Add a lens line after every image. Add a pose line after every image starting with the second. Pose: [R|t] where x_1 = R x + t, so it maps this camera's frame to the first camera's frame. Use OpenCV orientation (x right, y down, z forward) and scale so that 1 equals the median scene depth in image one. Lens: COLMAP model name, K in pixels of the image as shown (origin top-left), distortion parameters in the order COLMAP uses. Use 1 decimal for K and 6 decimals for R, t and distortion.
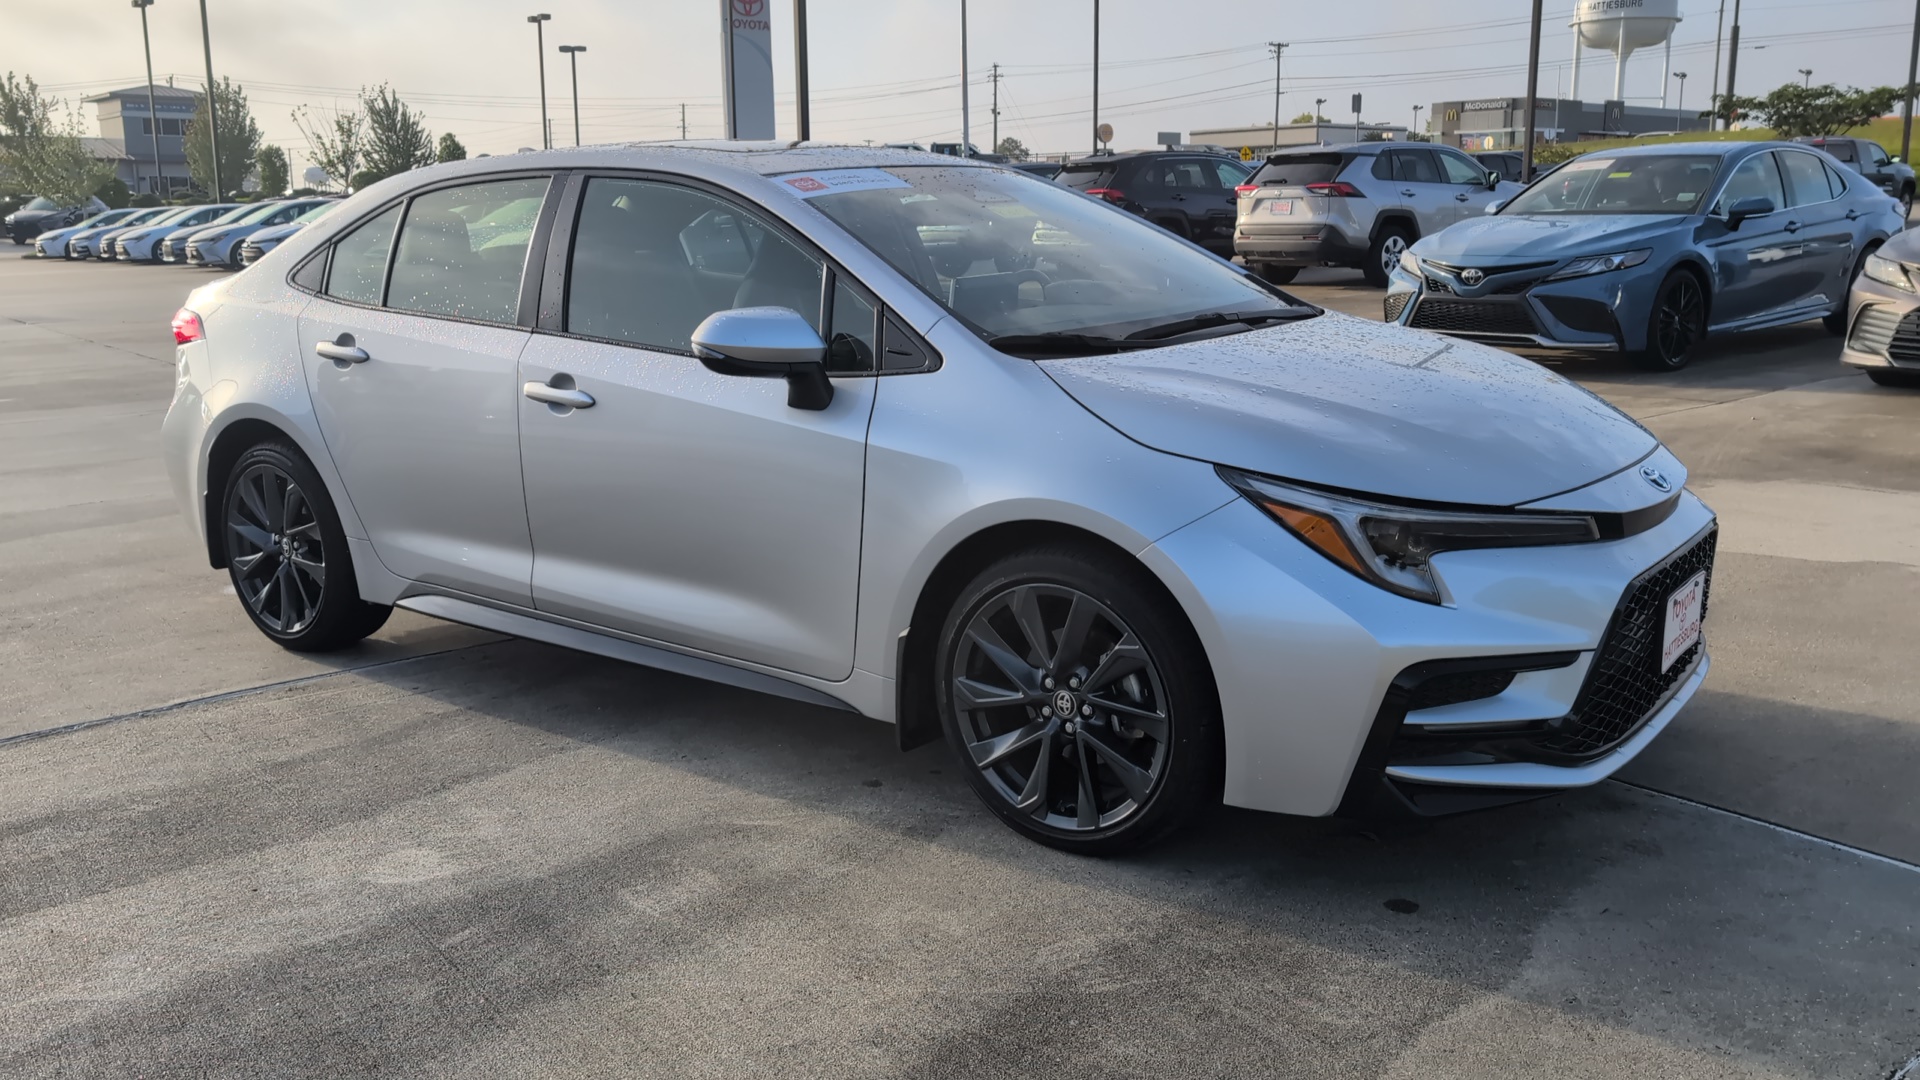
lens RADIAL K [[1619.7, 0, 960.0], [0, 1619.7, 540.0], [0, 0, 1]] dist [0.015625, -0.010711]
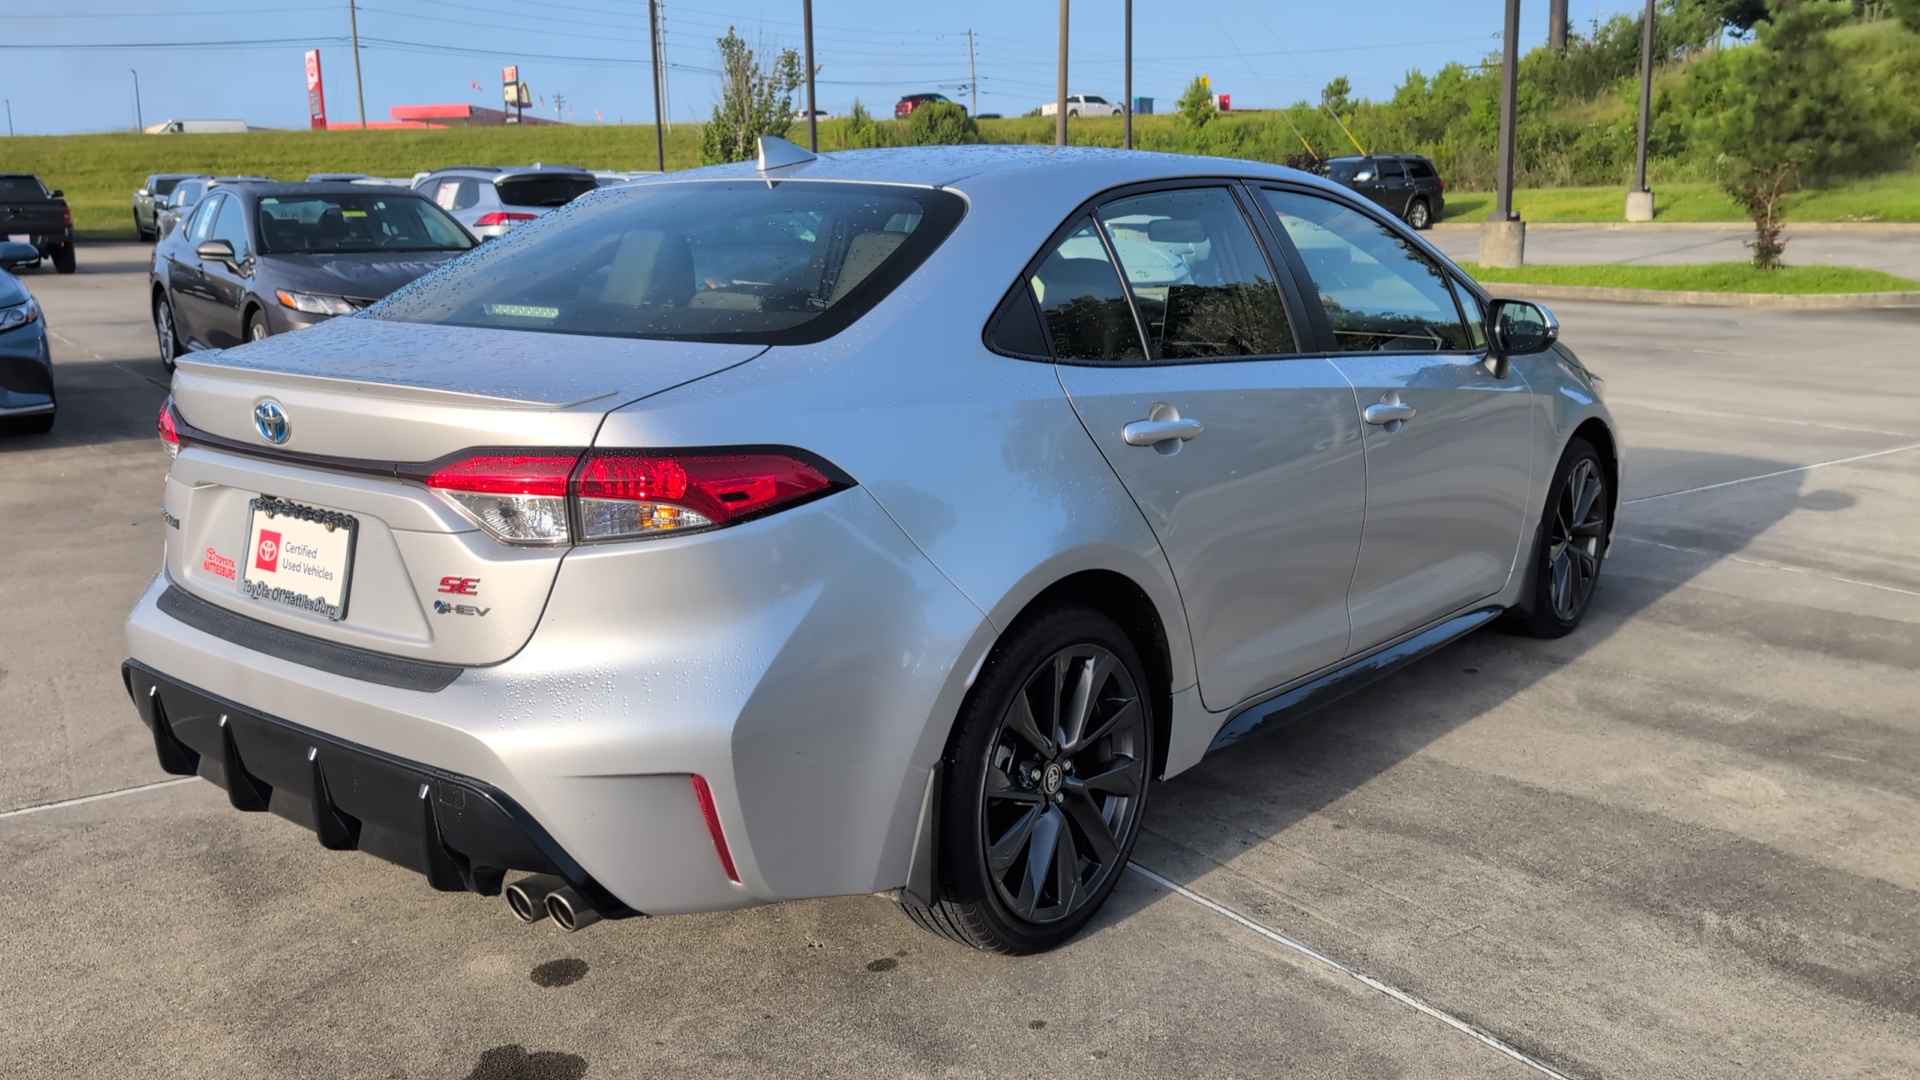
lens RADIAL K [[1619.7, 0, 960.0], [0, 1619.7, 540.0], [0, 0, 1]] dist [0.015625, -0.010711]
pose [[0.034020, -0.178453, 0.983360, -1.318539], [0.214699, 0.962263, 0.167196, -0.253530], [-0.976088, 0.205439, 0.071050, 1.281732]]
